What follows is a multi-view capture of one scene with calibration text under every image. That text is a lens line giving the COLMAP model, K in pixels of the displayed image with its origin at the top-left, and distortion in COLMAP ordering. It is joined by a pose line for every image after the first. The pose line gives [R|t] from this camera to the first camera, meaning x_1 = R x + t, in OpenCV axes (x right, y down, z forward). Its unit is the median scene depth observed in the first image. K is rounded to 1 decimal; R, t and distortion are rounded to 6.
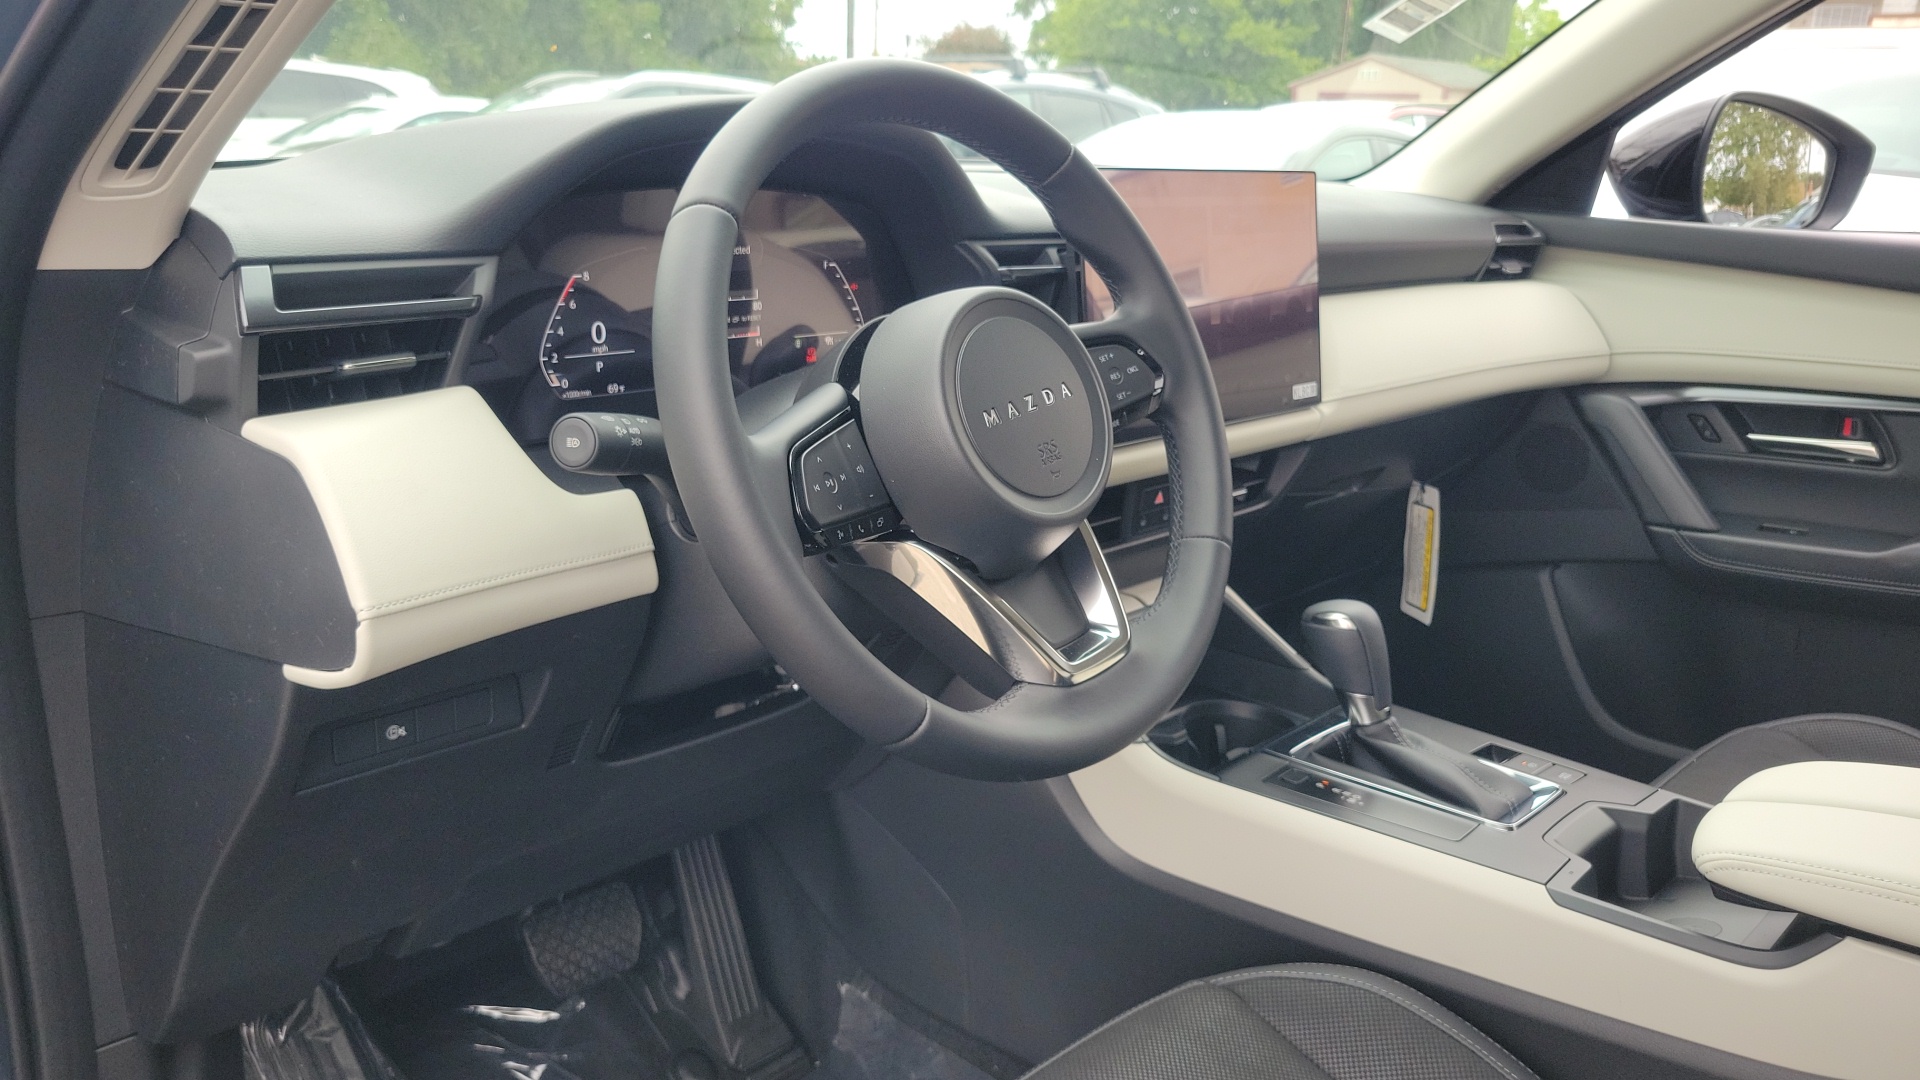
lens RADIAL K [[1470.6, 0, 964.8], [0, 1470.6, 564.1], [0, 0, 1]] dist [0.037810, -0.019123]
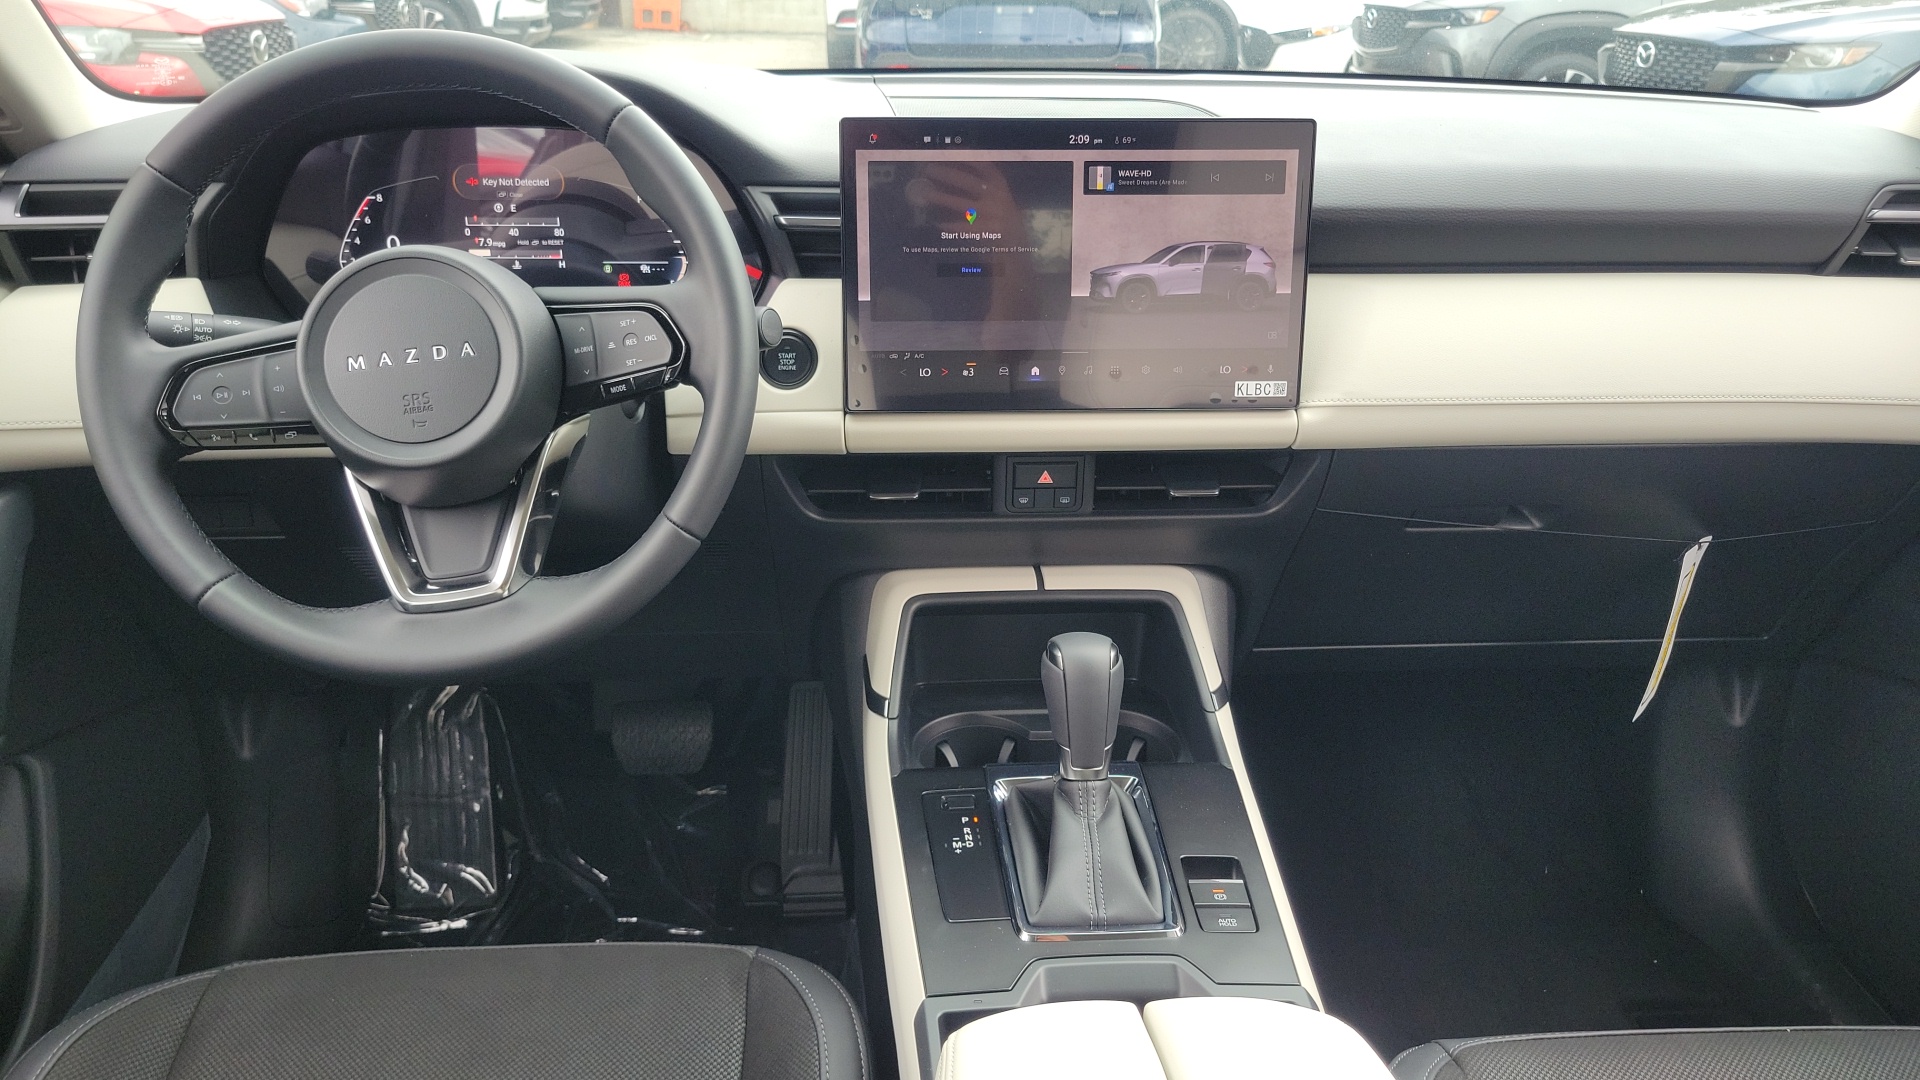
lens RADIAL K [[1470.6, 0, 975.6], [0, 1470.6, 545.7], [0, 0, 1]] dist [0.037810, -0.019123]
pose [[0.723628, 0.239232, -0.647403, 0.964668], [-0.177052, 0.970961, 0.160898, -0.196847], [0.667095, -0.001806, 0.744970, 0.399342]]
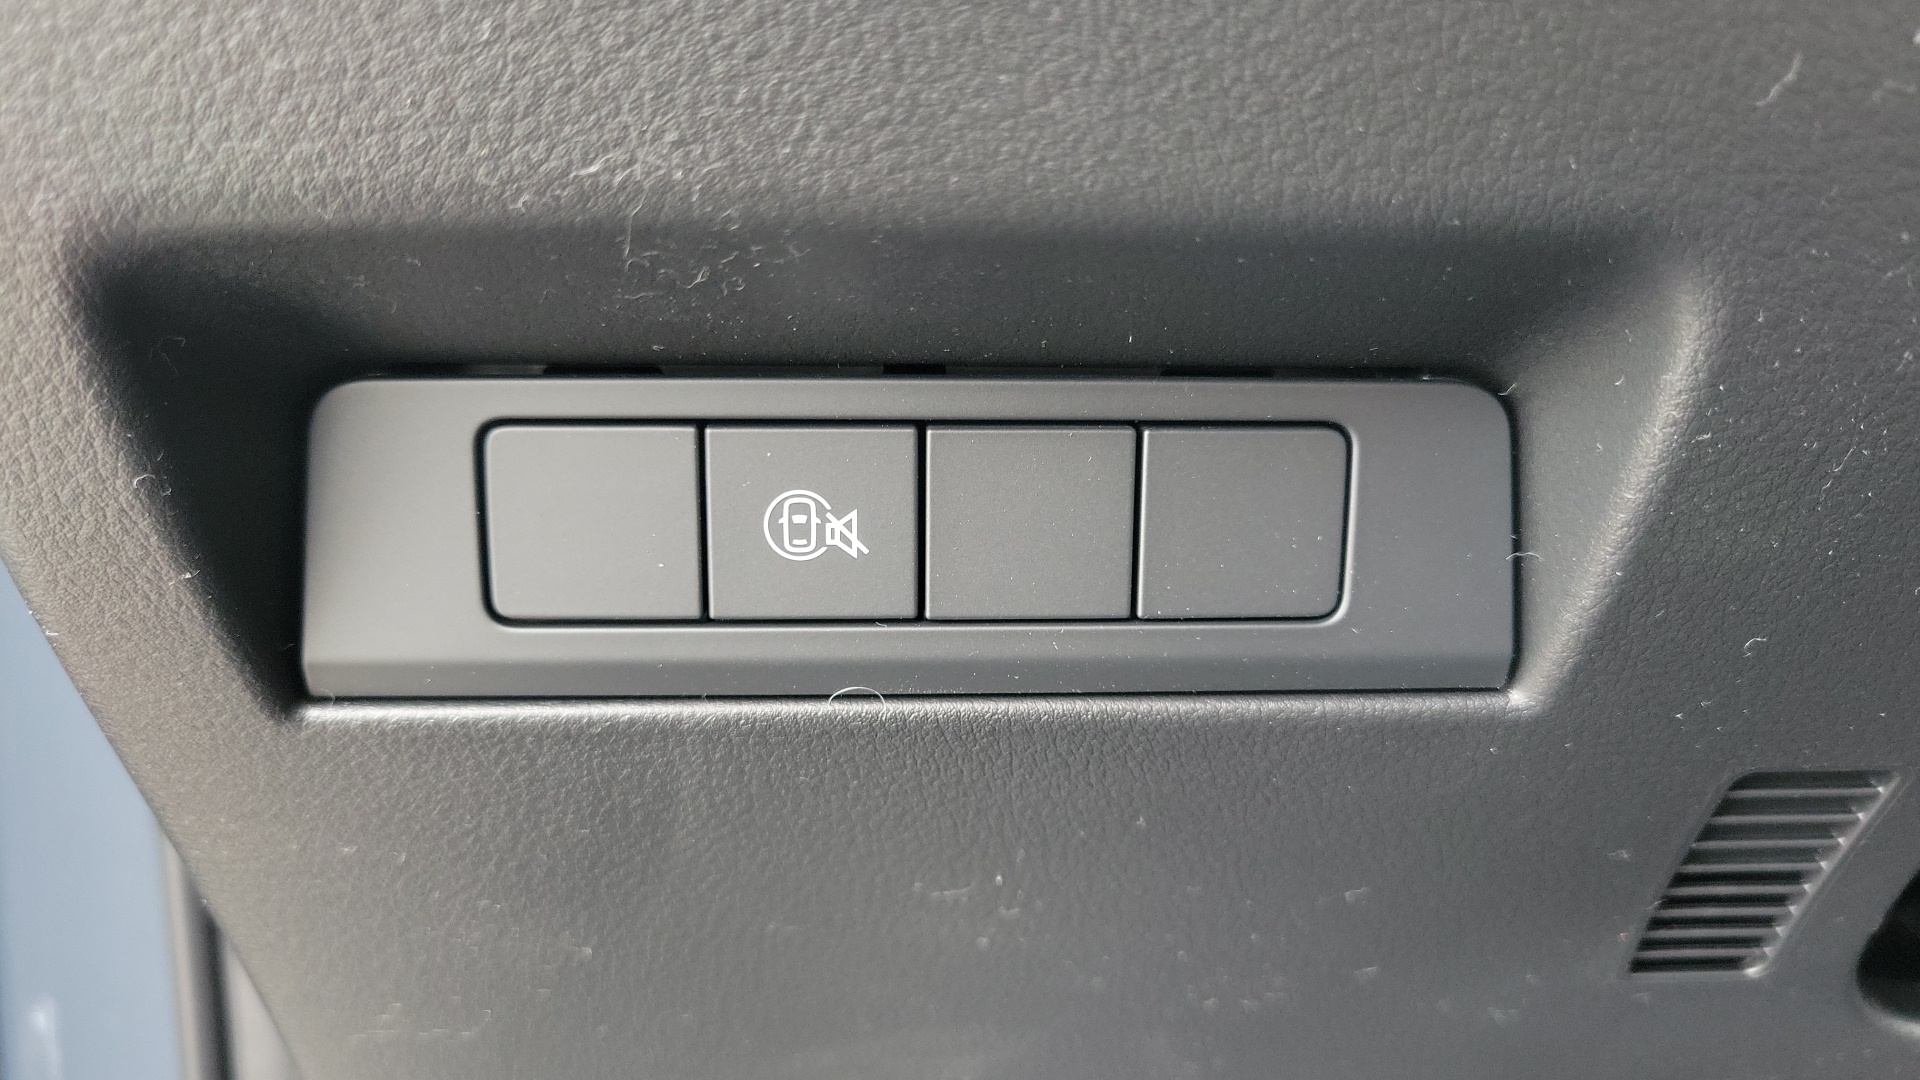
lens RADIAL K [[1470.6, 0, 953.3], [0, 1470.6, 540.4], [0, 0, 1]] dist [0.037810, -0.019123]
pose [[0.730332, 0.090388, -0.677085, -0.212607], [-0.165150, 0.985166, -0.046622, 0.106742], [0.662827, 0.145870, 0.734426, 0.768162]]
